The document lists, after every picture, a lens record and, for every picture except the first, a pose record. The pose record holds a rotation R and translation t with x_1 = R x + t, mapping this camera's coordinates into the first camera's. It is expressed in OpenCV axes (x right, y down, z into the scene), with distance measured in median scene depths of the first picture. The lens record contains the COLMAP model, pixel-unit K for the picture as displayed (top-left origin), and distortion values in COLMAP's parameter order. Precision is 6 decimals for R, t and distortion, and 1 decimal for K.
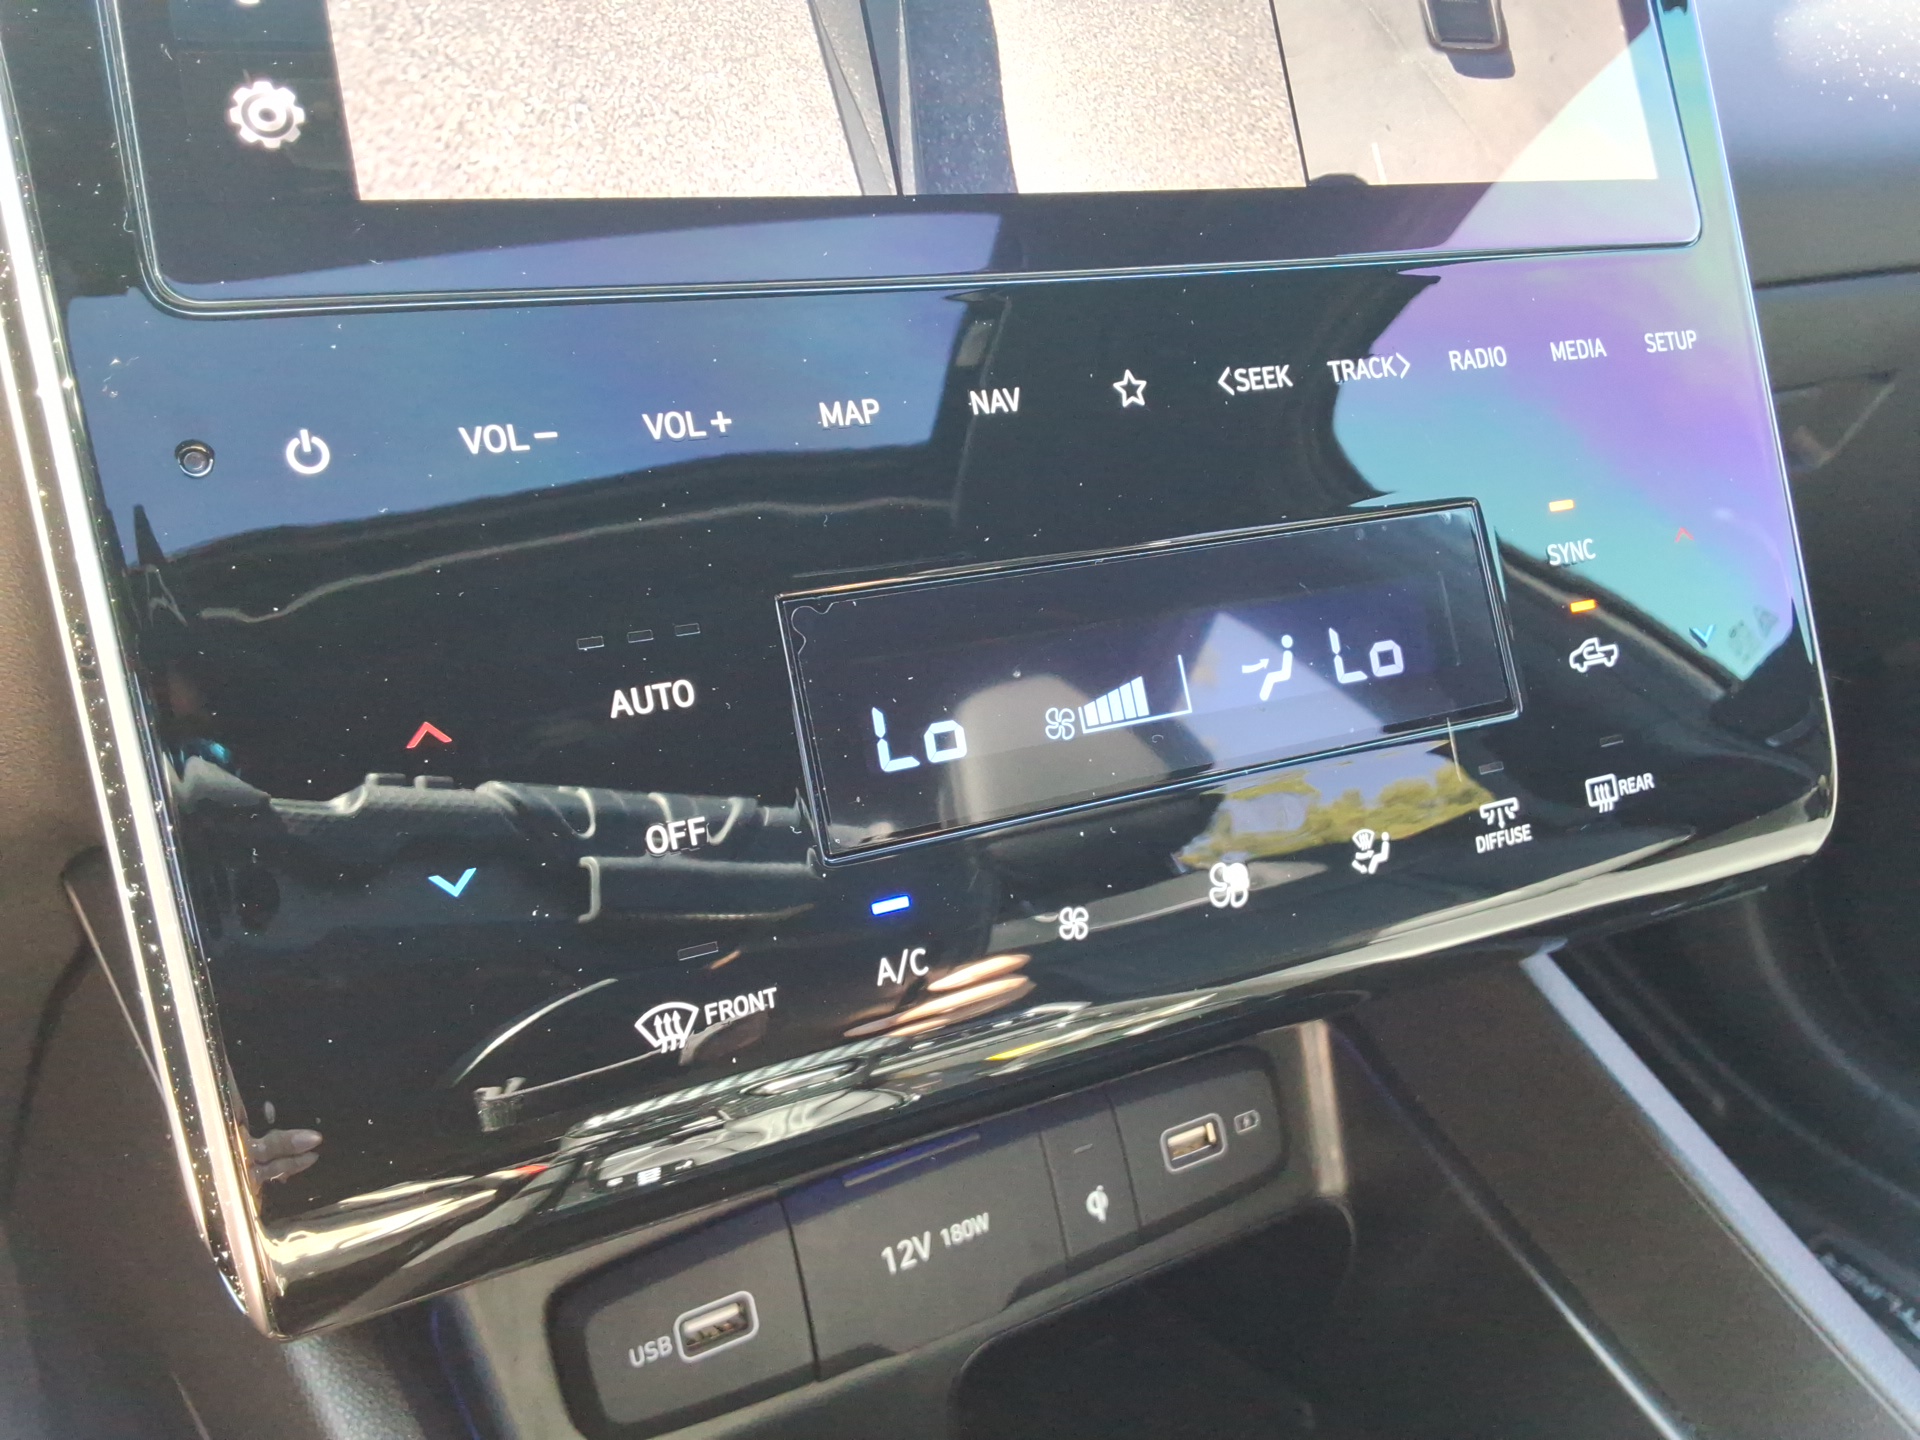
lens RADIAL K [[1571.8, 0, 964.1], [0, 1571.8, 701.4], [0, 0, 1]] dist [0.138147, -0.225889]
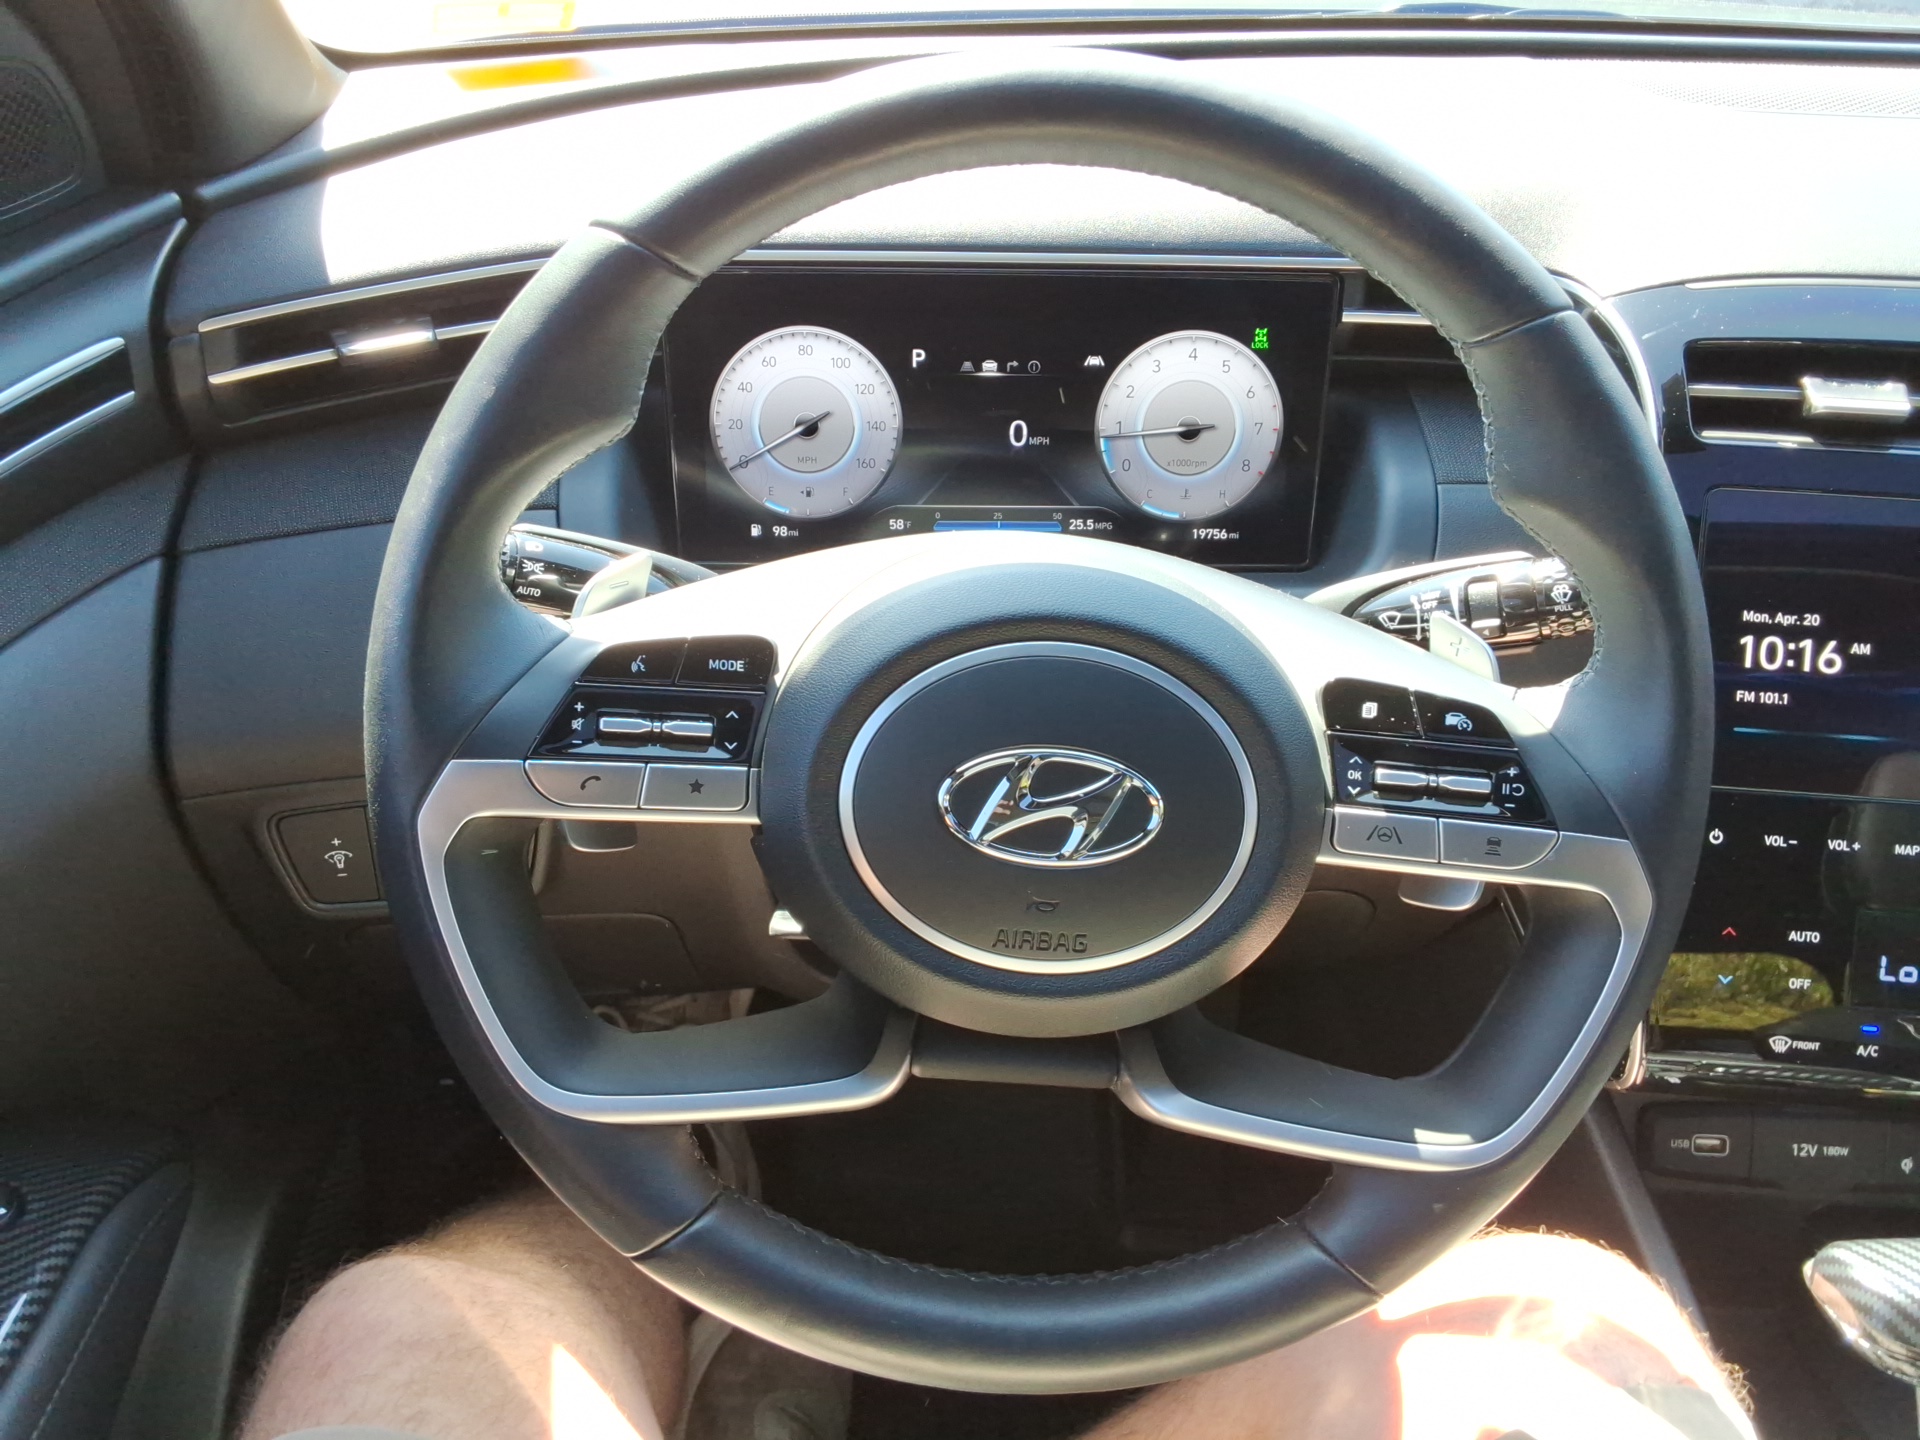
lens RADIAL K [[1571.8, 0, 964.1], [0, 1571.8, 701.4], [0, 0, 1]] dist [0.138147, -0.225889]
pose [[0.845968, 0.265093, -0.462670, -0.182037], [-0.211333, 0.963297, 0.165522, -0.417710], [0.489567, -0.042249, 0.870942, -1.664481]]
